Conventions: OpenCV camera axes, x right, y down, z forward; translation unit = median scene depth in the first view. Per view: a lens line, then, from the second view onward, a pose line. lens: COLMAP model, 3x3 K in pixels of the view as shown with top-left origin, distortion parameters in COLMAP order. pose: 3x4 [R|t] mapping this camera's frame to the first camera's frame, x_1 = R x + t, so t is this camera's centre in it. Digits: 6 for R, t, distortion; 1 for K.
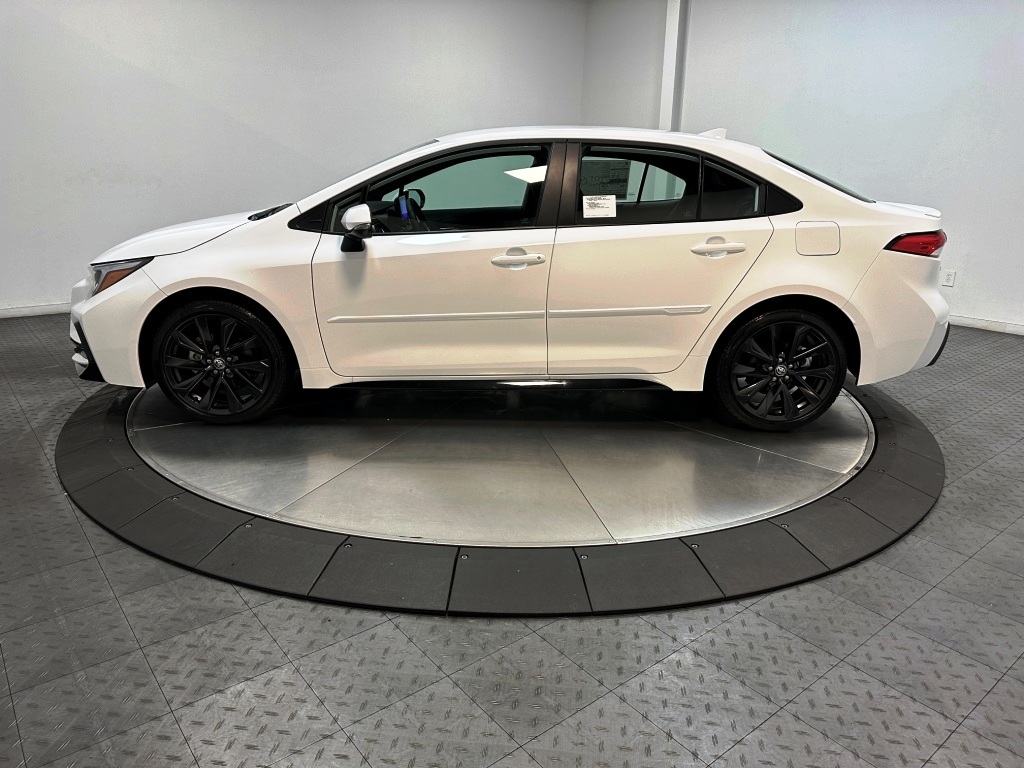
lens RADIAL K [[734.4, 0, 512.0], [0, 734.4, 384.0], [0, 0, 1]] dist [0.000561, -0.006502]
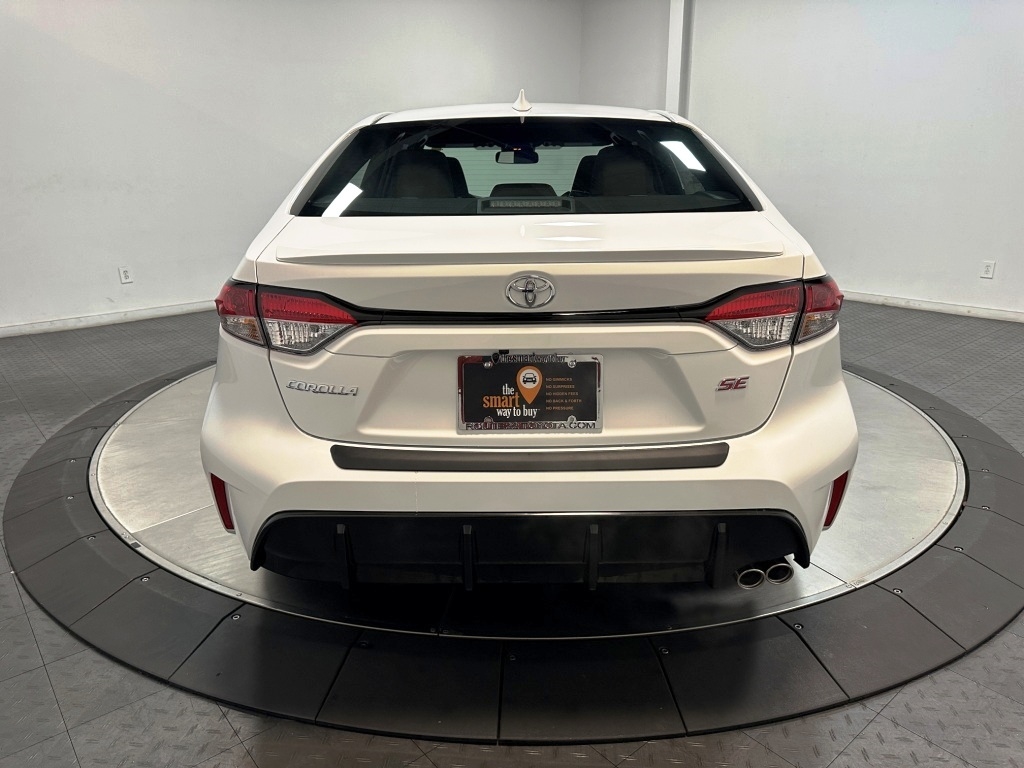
lens RADIAL K [[740.9, 0, 512.0], [0, 740.9, 384.0], [0, 0, 1]] dist [-0.010143, -0.003102]
pose [[0.999483, -0.029152, 0.013596, -0.074878], [0.029098, 0.999568, 0.004158, -0.063974], [-0.013711, -0.003760, 0.999899, 0.229642]]
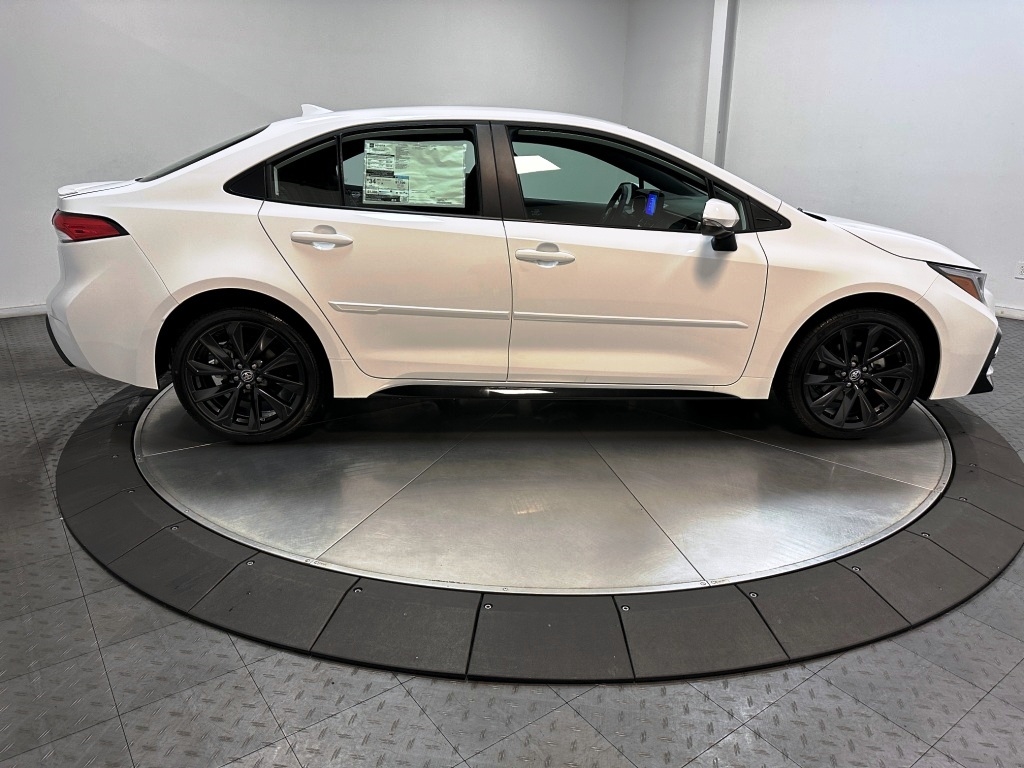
lens RADIAL K [[739.0, 0, 519.7], [0, 739.0, 388.3], [0, 0, 1]] dist [-0.005443, -0.004488]
pose [[0.999050, 0.003543, -0.043424, 0.010929], [-0.002510, 0.999713, 0.023829, -0.050896], [0.043496, -0.023698, 0.998773, 0.136569]]
